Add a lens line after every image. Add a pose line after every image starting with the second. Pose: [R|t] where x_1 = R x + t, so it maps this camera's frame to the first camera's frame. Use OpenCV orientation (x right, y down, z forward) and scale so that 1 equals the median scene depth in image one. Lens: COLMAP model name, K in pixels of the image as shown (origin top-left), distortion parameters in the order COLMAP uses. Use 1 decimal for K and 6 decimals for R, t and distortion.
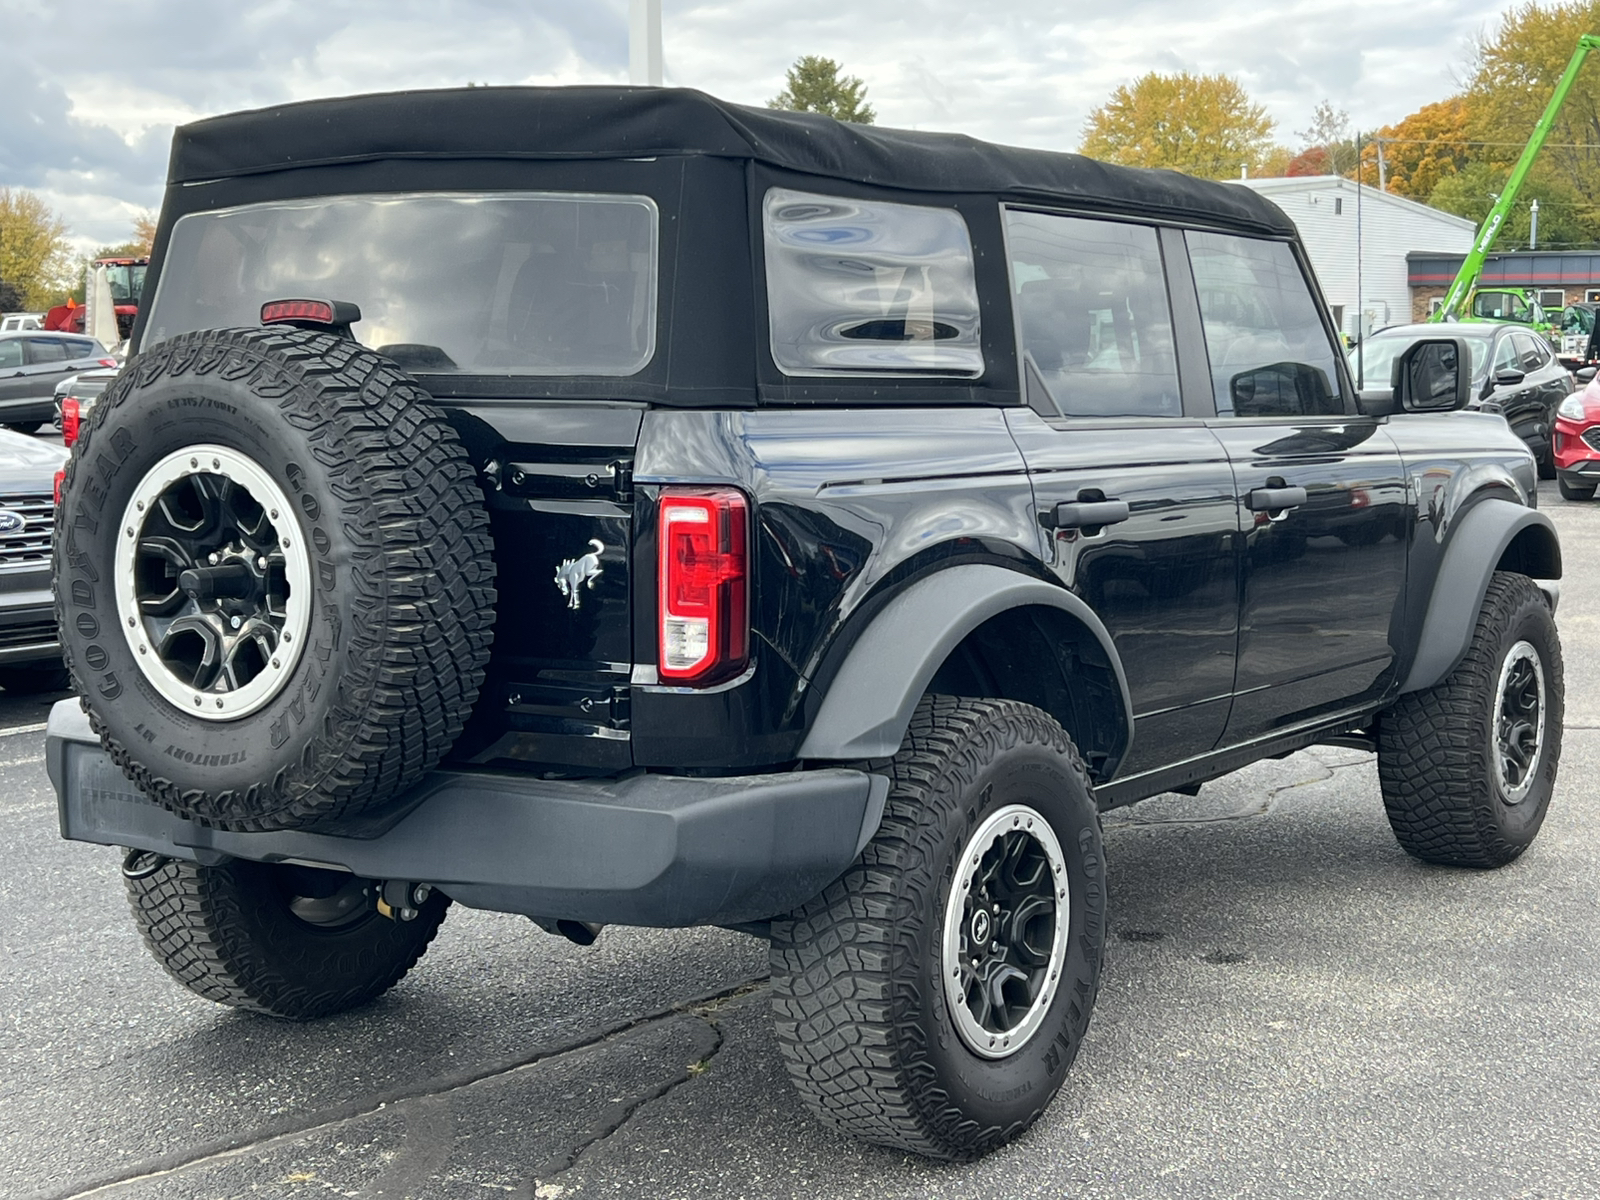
lens RADIAL K [[3078.6, 0, 798.3], [0, 3078.6, 626.3], [0, 0, 1]] dist [-0.194757, 4.930873]
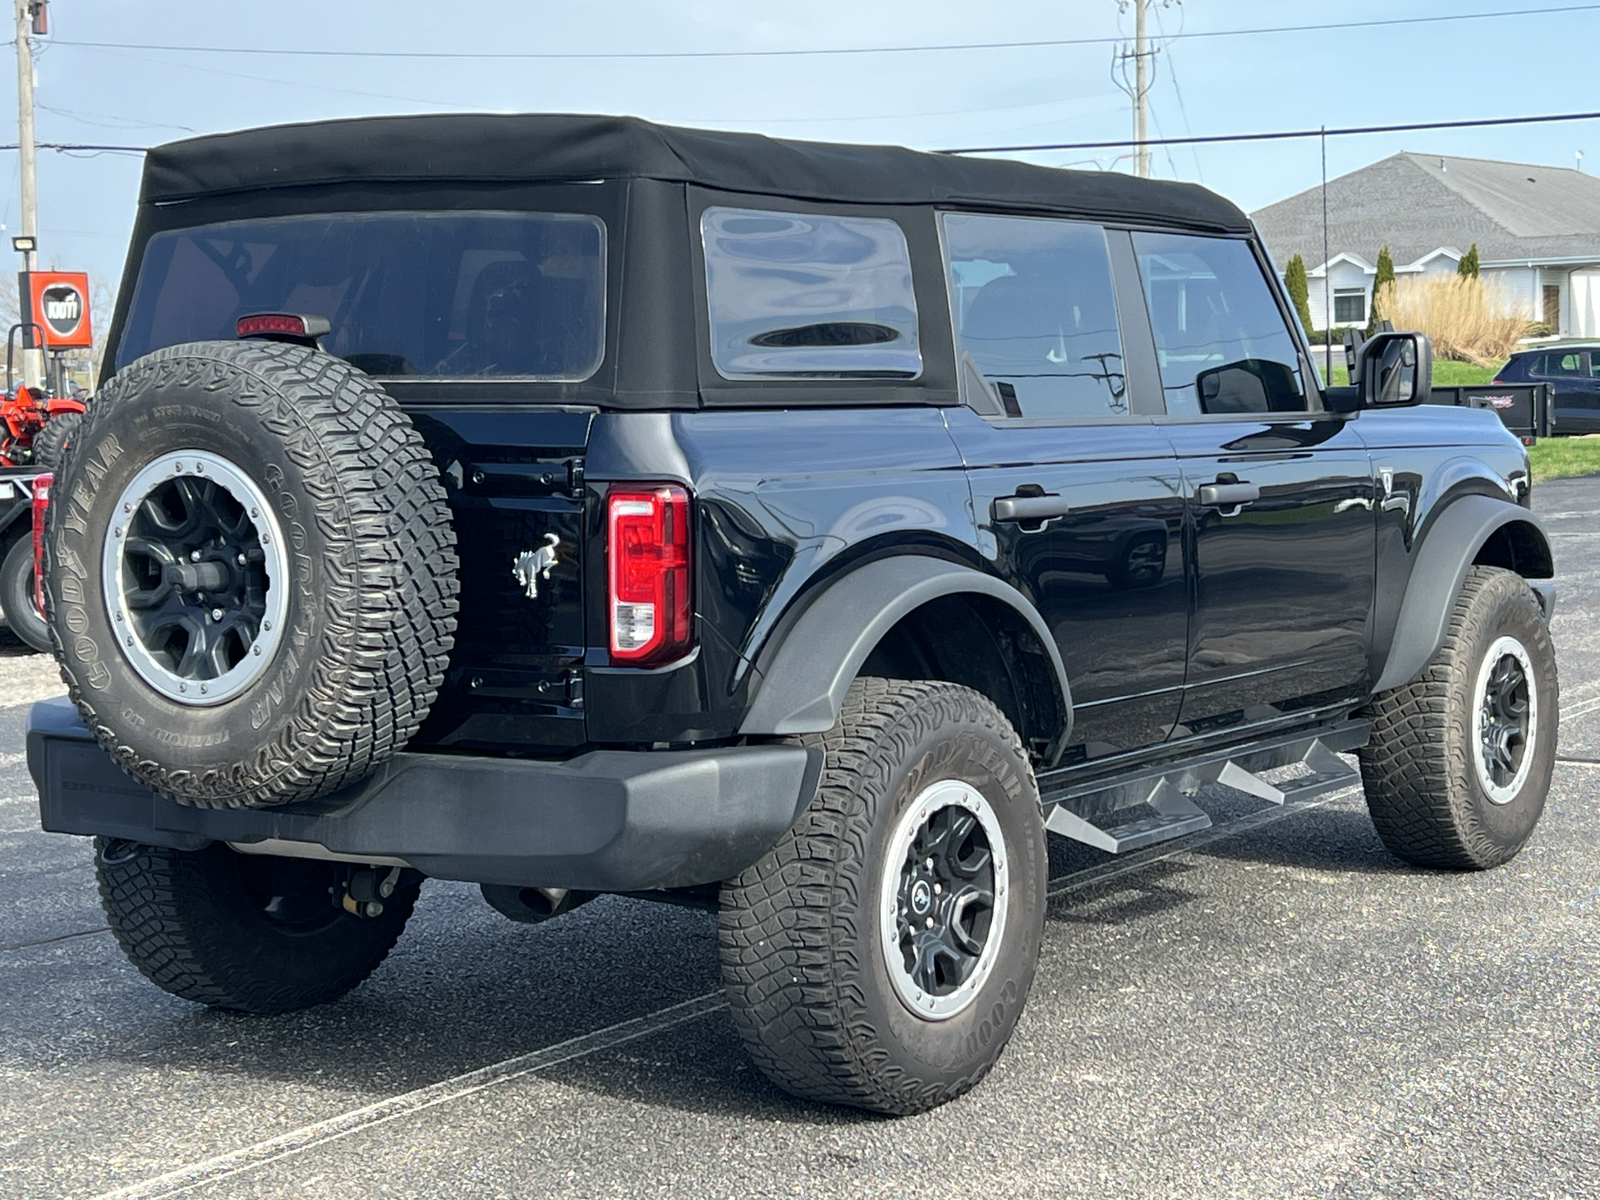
lens RADIAL K [[3966.6, 0, 800.0], [0, 3966.6, 600.0], [0, 0, 1]] dist [-0.351612, 13.268464]
pose [[0.999885, -0.012276, -0.008853, 0.033867], [0.012056, 0.999627, -0.024526, 0.030407], [0.009150, 0.024416, 0.999660, -0.389868]]
